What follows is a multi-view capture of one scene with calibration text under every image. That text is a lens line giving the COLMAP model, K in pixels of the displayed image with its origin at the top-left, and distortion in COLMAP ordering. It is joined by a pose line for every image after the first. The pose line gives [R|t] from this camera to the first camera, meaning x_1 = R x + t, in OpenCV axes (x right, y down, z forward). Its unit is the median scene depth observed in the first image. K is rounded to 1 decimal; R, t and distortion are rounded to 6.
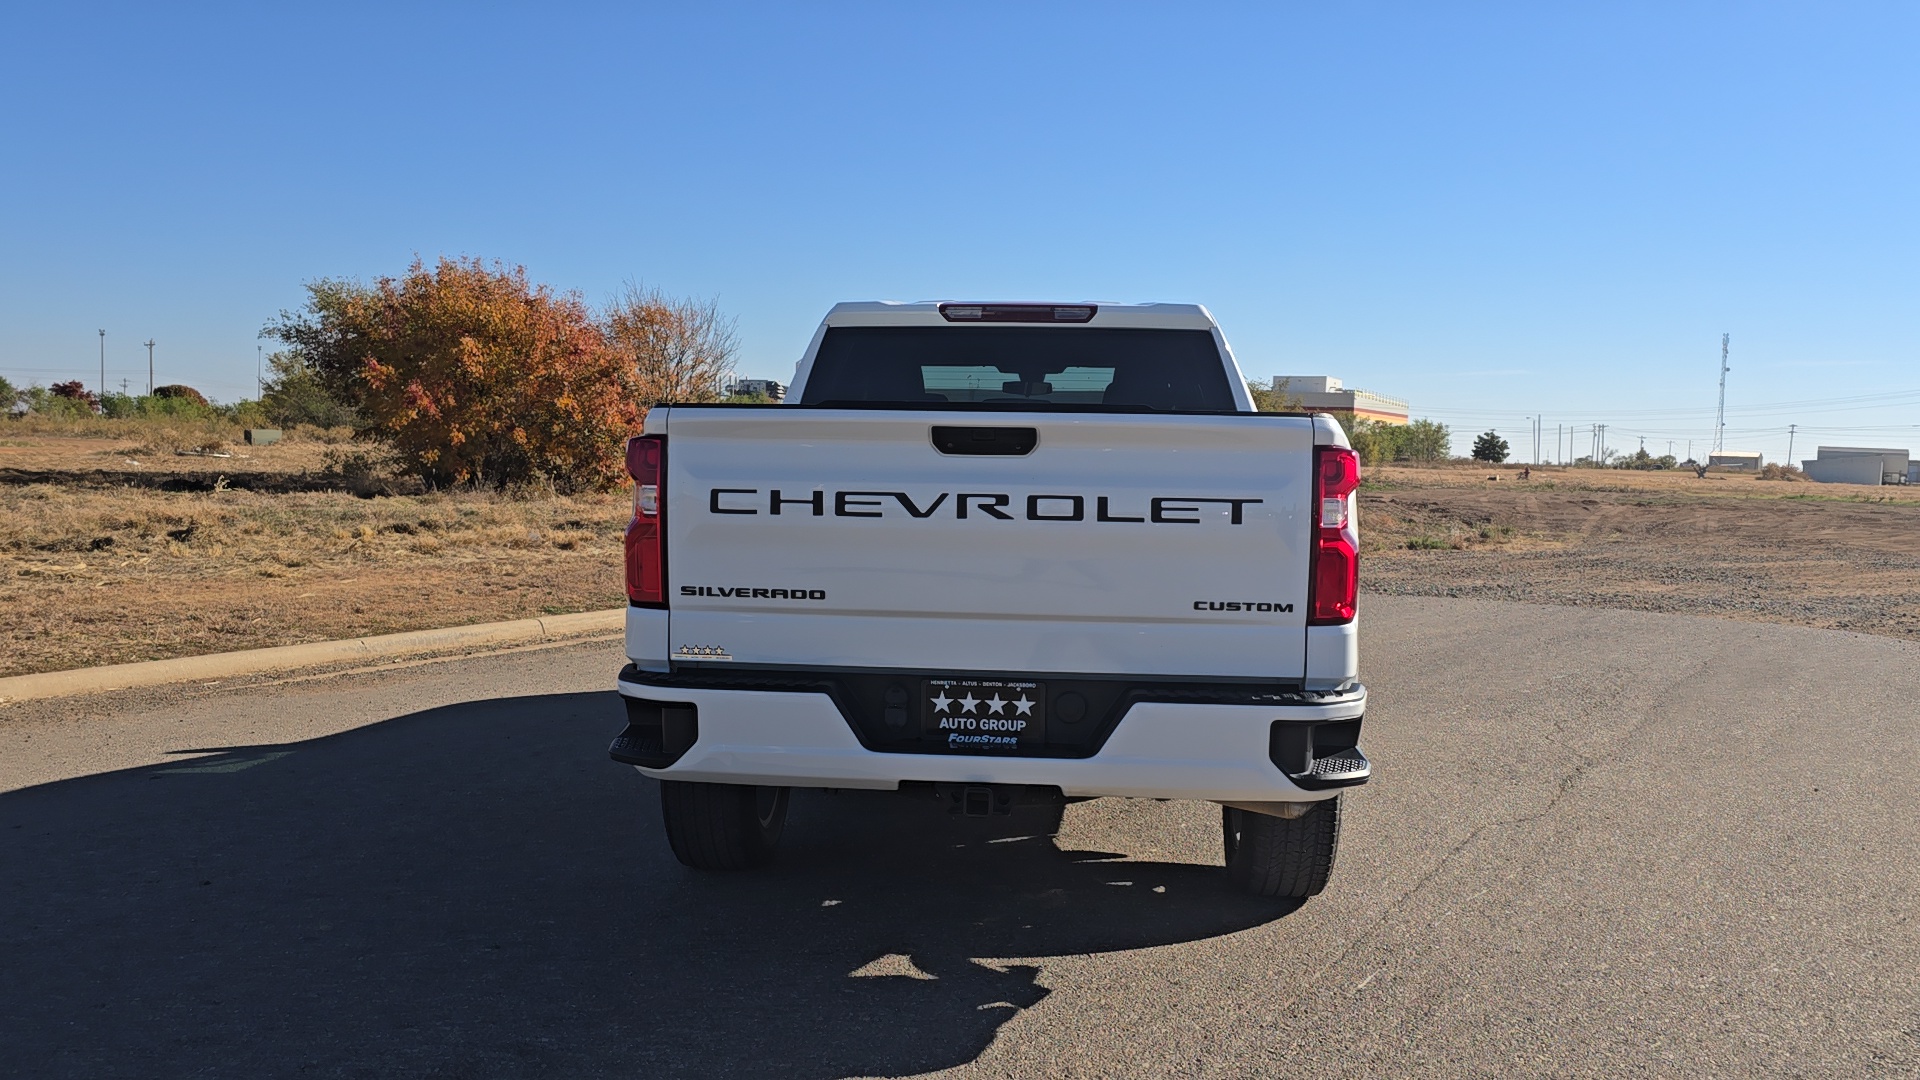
lens RADIAL K [[1682.7, 0, 947.6], [0, 1682.7, 546.2], [0, 0, 1]] dist [-0.003363, 0.001969]
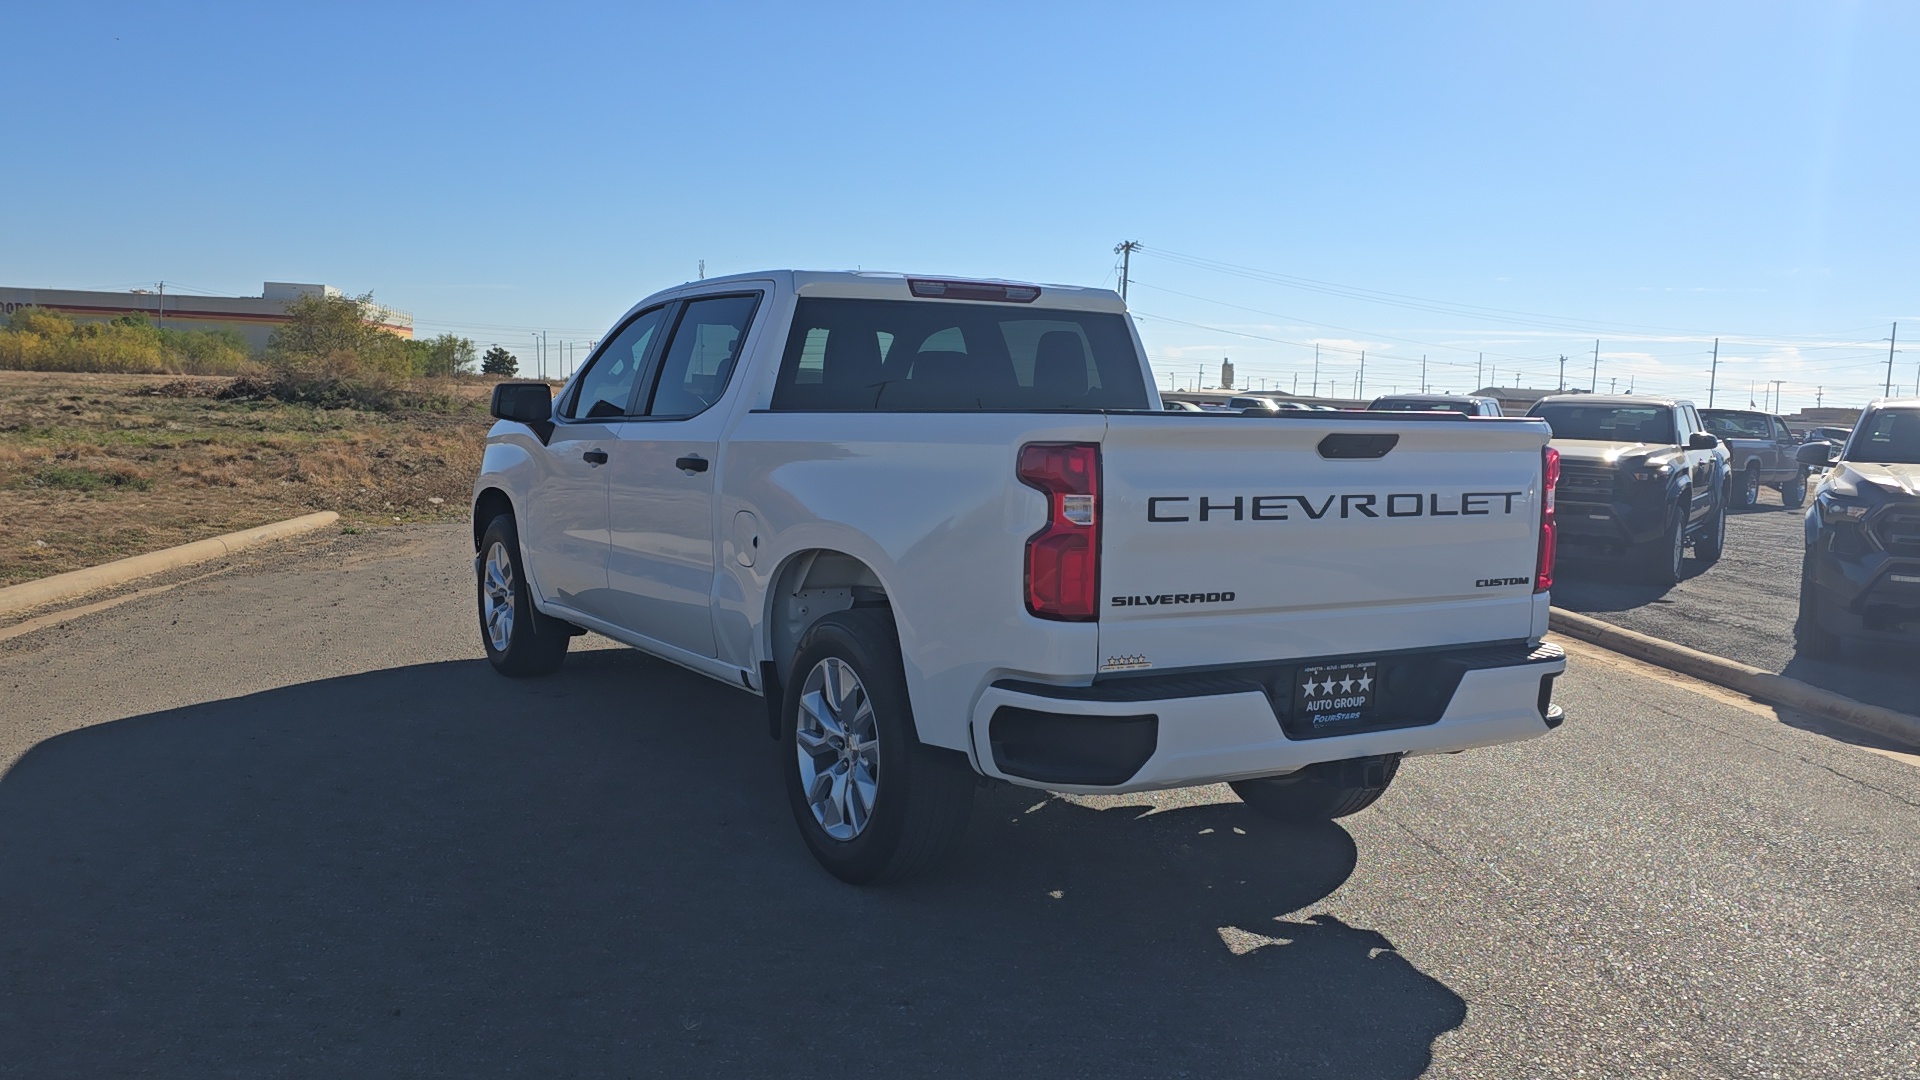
lens RADIAL K [[1682.7, 0, 947.6], [0, 1682.7, 546.2], [0, 0, 1]] dist [-0.003363, 0.001969]
pose [[0.795775, -0.053651, 0.603211, -0.618404], [0.019633, 0.997830, 0.062849, -0.051976], [-0.605274, -0.038171, 0.795102, 0.211240]]
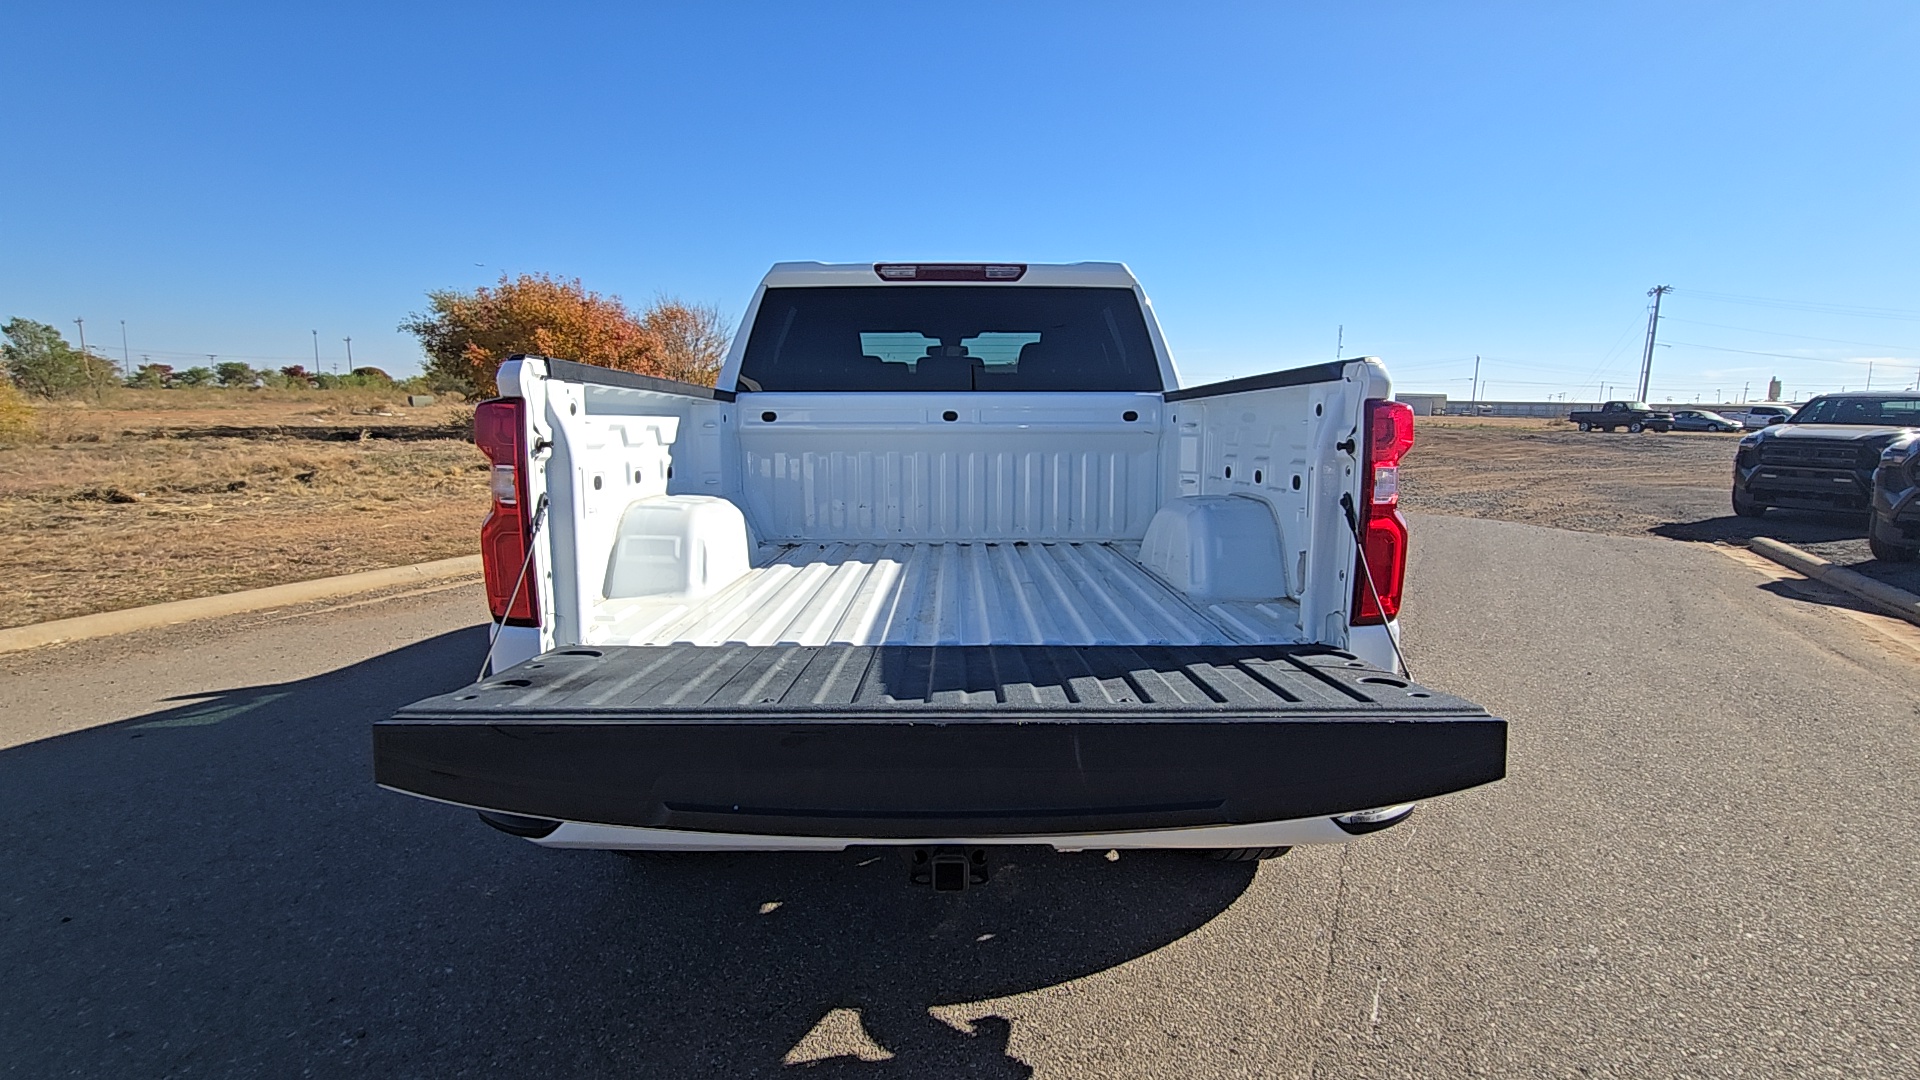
lens RADIAL K [[937.2, 0, 934.5], [0, 937.2, 580.3], [0, 0, 1]] dist [-0.001902, 0.000165]
pose [[0.997923, -0.025484, 0.059169, -0.007156], [0.017516, 0.991165, 0.131474, -0.027923], [-0.061996, -0.130165, 0.989552, 0.424986]]
